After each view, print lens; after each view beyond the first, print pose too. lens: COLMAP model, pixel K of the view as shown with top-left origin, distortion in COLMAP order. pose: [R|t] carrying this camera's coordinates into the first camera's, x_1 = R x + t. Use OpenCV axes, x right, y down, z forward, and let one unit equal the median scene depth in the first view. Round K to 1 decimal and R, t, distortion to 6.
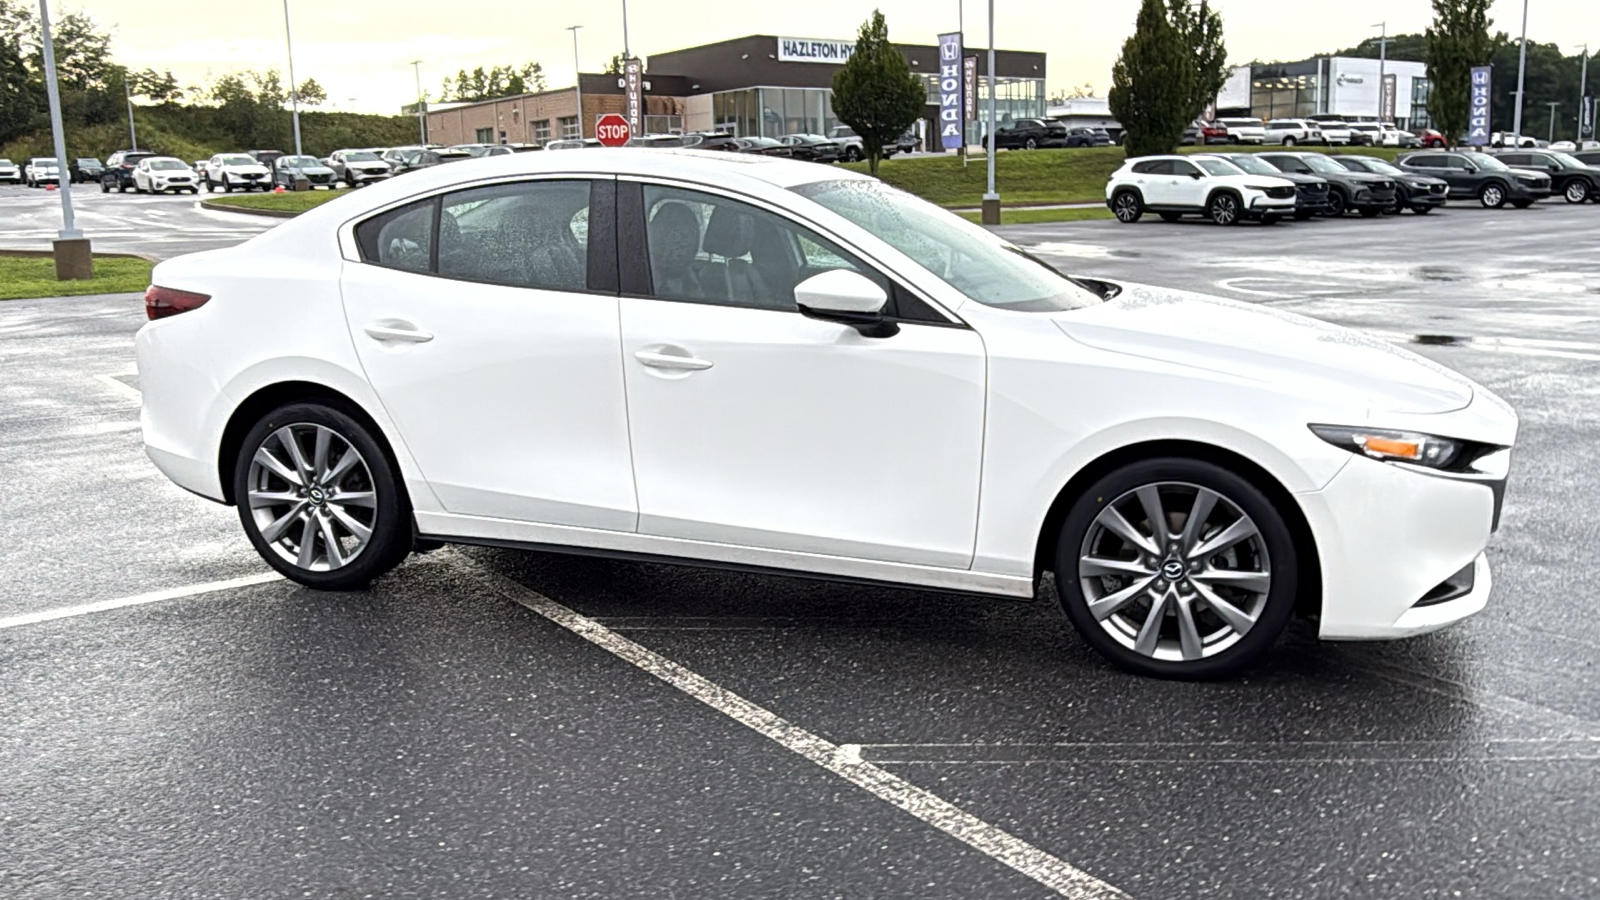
lens RADIAL K [[1380.2, 0, 800.7], [0, 1380.2, 446.5], [0, 0, 1]] dist [0.004949, -0.011884]
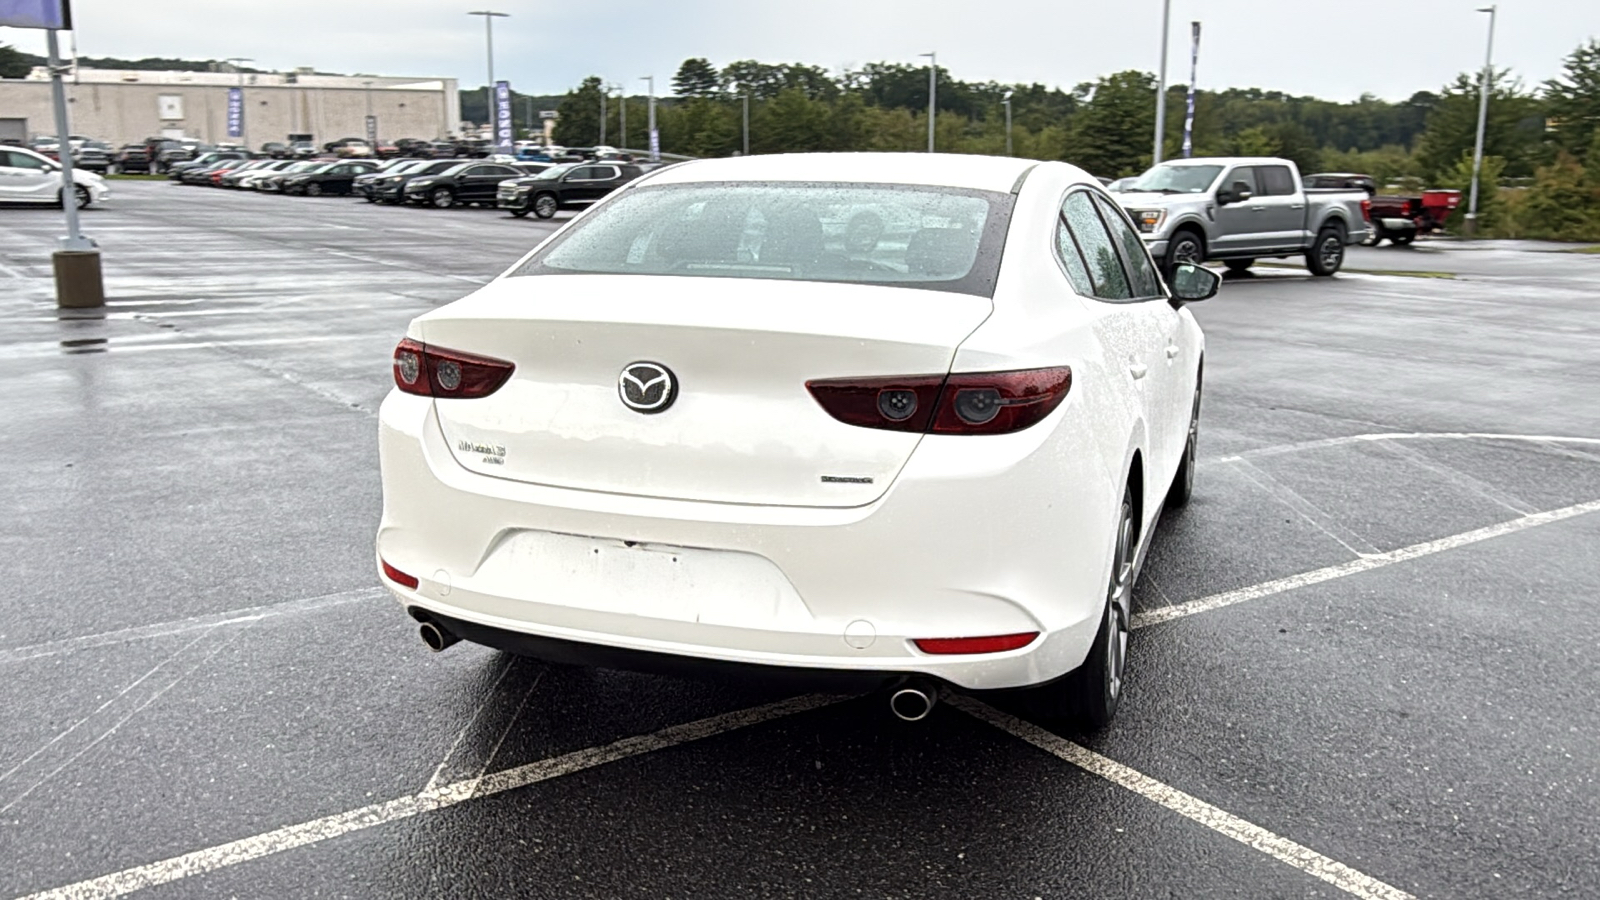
lens RADIAL K [[1380.2, 0, 801.9], [0, 1380.2, 454.6], [0, 0, 1]] dist [0.004949, -0.011884]
pose [[0.026203, -0.188991, 0.981629, -1.127334], [0.177026, 0.967324, 0.181511, -0.218917], [-0.983857, 0.169017, 0.058803, 1.139402]]
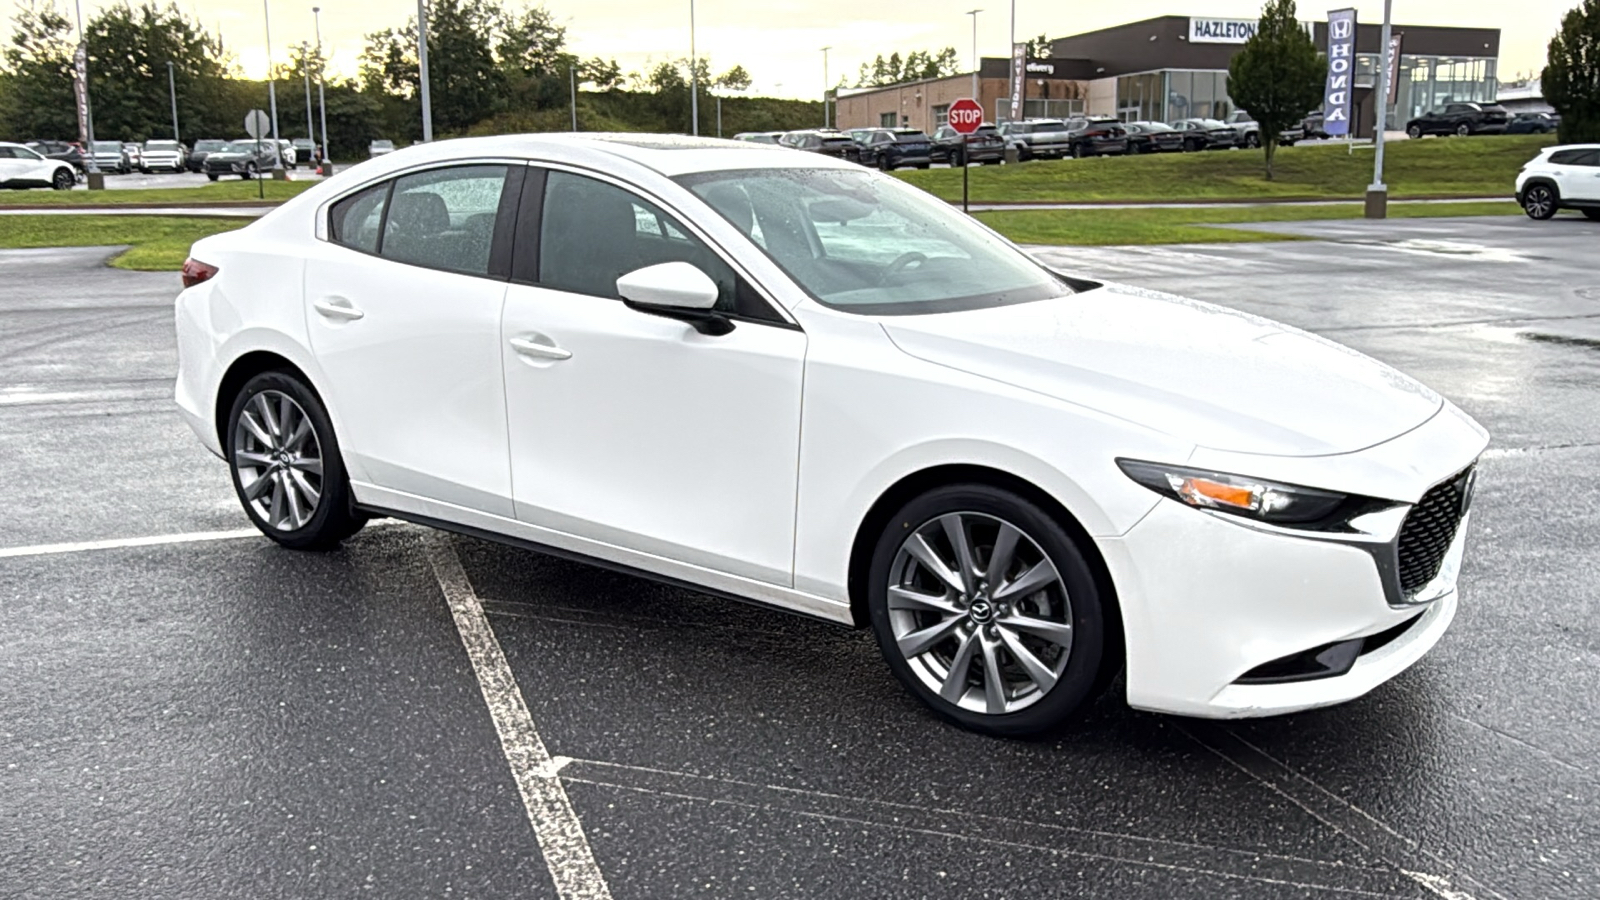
lens RADIAL K [[1380.2, 0, 801.2], [0, 1380.2, 448.9], [0, 0, 1]] dist [0.004949, -0.011884]
pose [[0.956271, 0.069483, -0.284110, 0.341015], [-0.065972, 0.997581, 0.021922, -0.022650], [0.284946, -0.002220, 0.958541, 0.094913]]
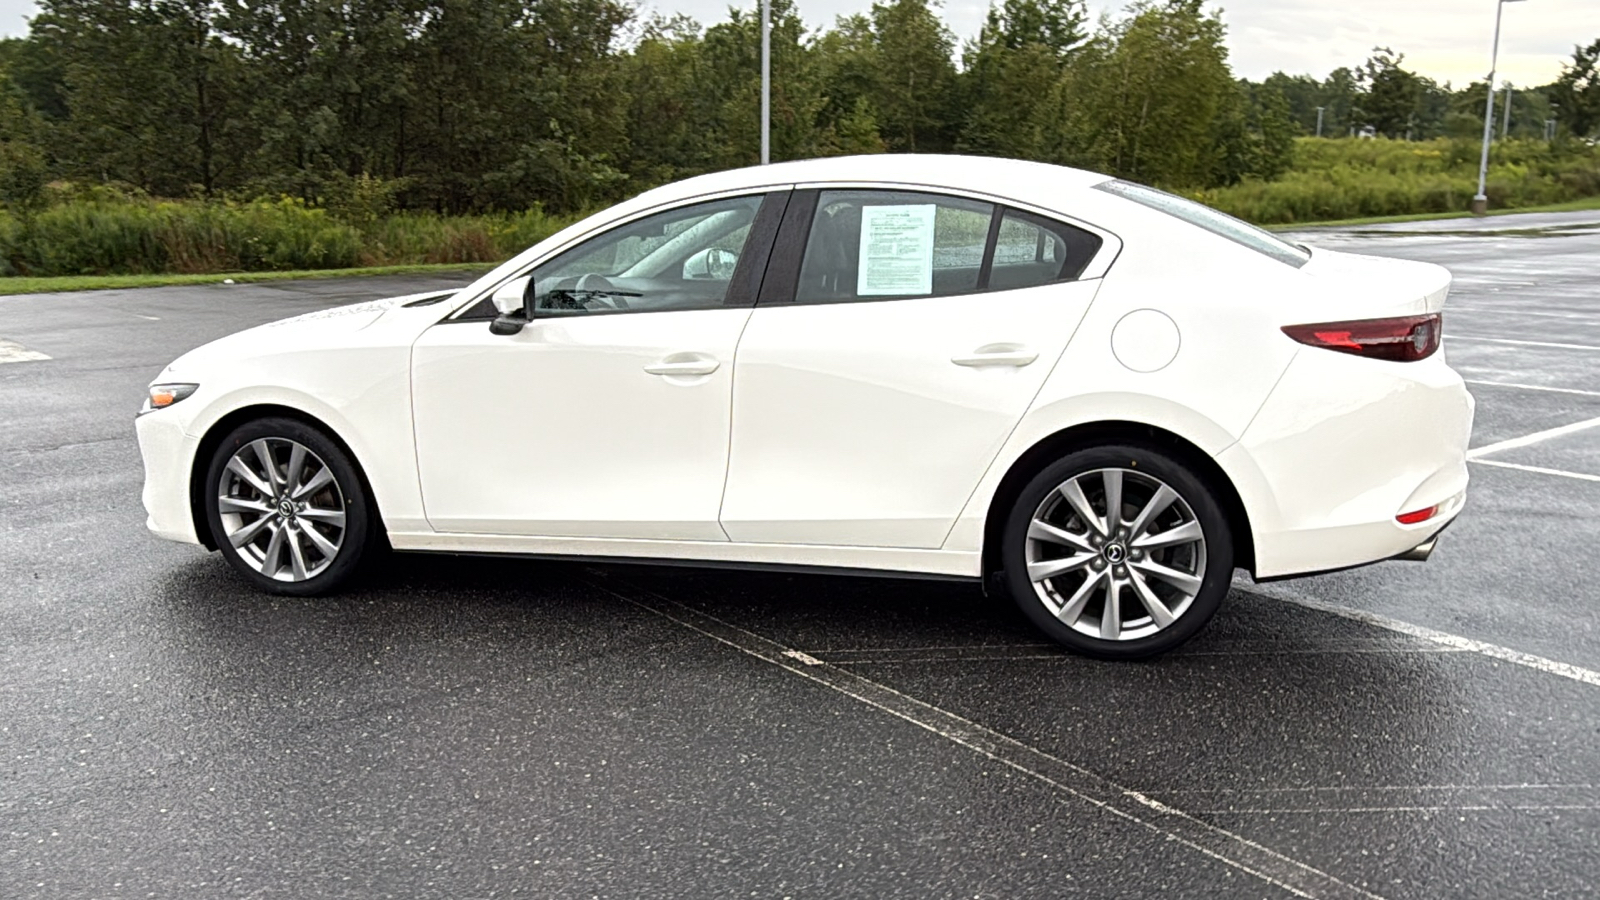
lens RADIAL K [[1380.2, 0, 801.4], [0, 1380.2, 447.1], [0, 0, 1]] dist [0.004949, -0.011884]
pose [[-0.999366, 0.021624, -0.028281, -0.017383], [0.009457, 0.927106, 0.374680, -0.429227], [0.034322, 0.374175, -0.926723, 2.173836]]
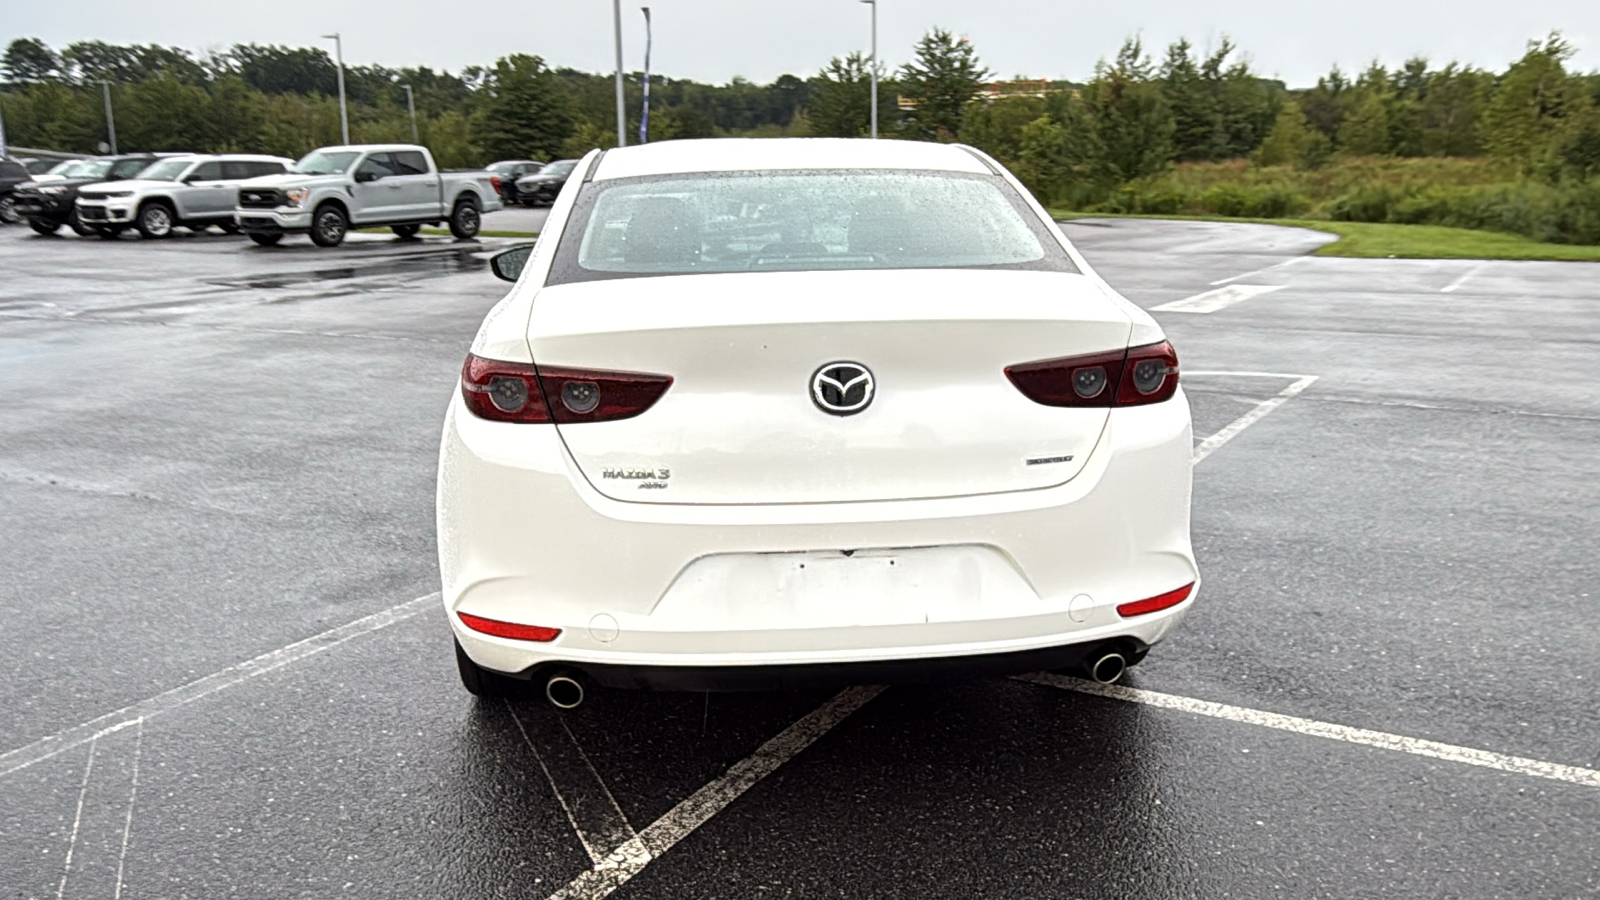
lens RADIAL K [[1380.2, 0, 801.7], [0, 1380.2, 453.4], [0, 0, 1]] dist [0.004949, -0.011884]
pose [[-0.387564, -0.178095, 0.904476, -1.047033], [0.191491, 0.944205, 0.267971, -0.285717], [-0.901735, 0.277055, -0.331836, 1.469054]]
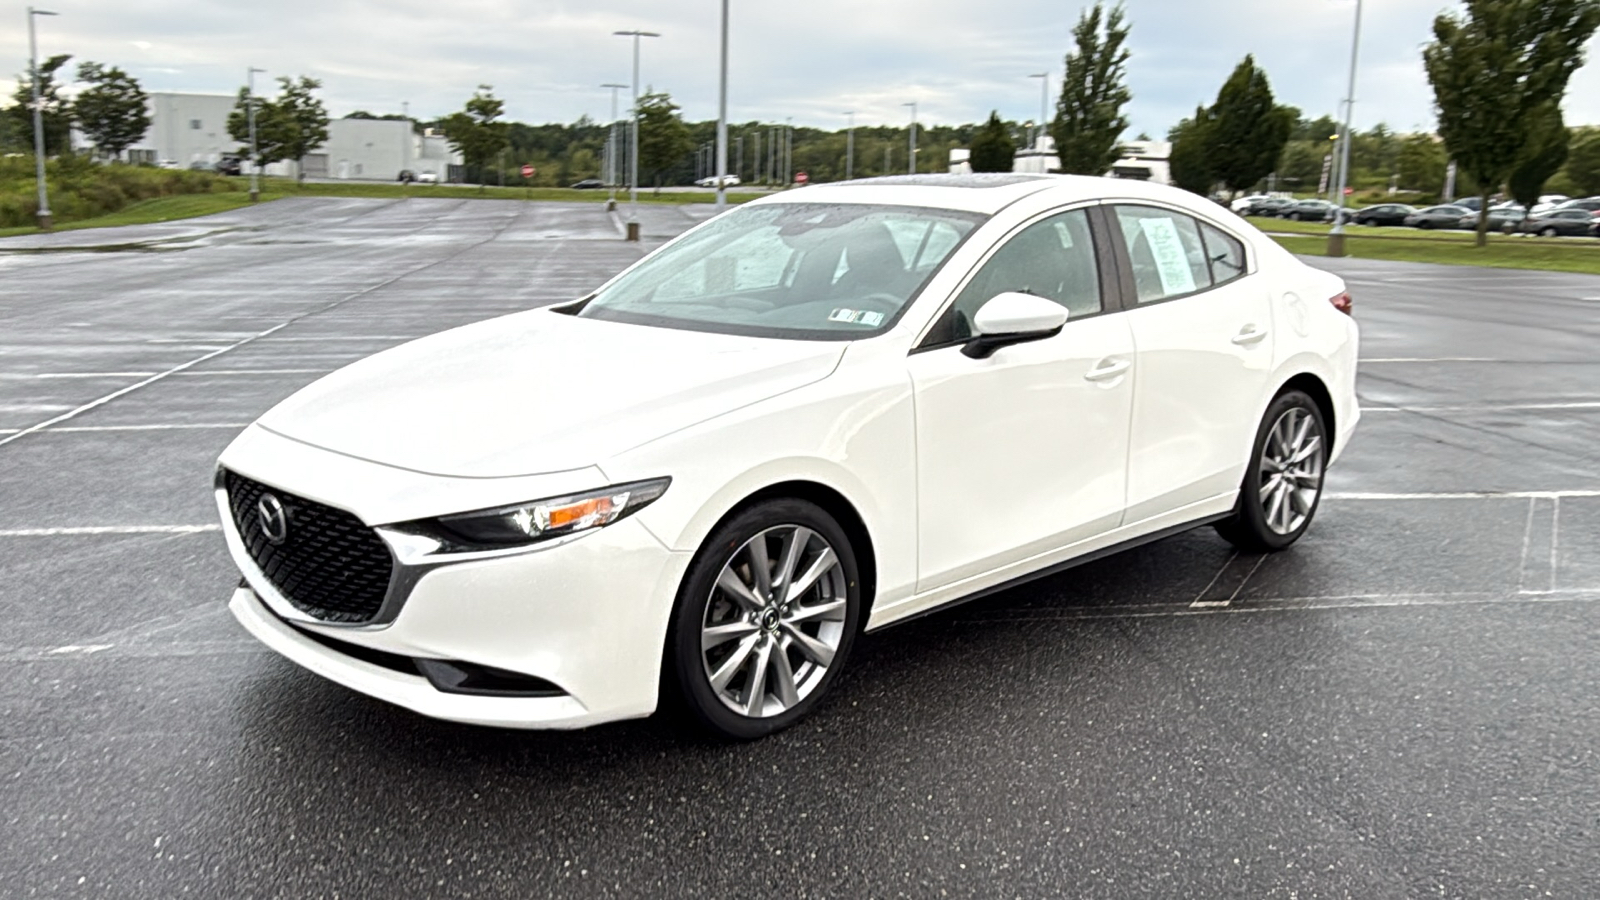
lens RADIAL K [[1380.2, 0, 799.1], [0, 1380.2, 451.3], [0, 0, 1]] dist [0.004949, -0.011884]
pose [[-0.471951, 0.163394, -0.866351, 1.011746], [-0.174465, 0.945933, 0.273445, -0.307751], [0.864190, 0.280201, -0.417927, 1.522998]]
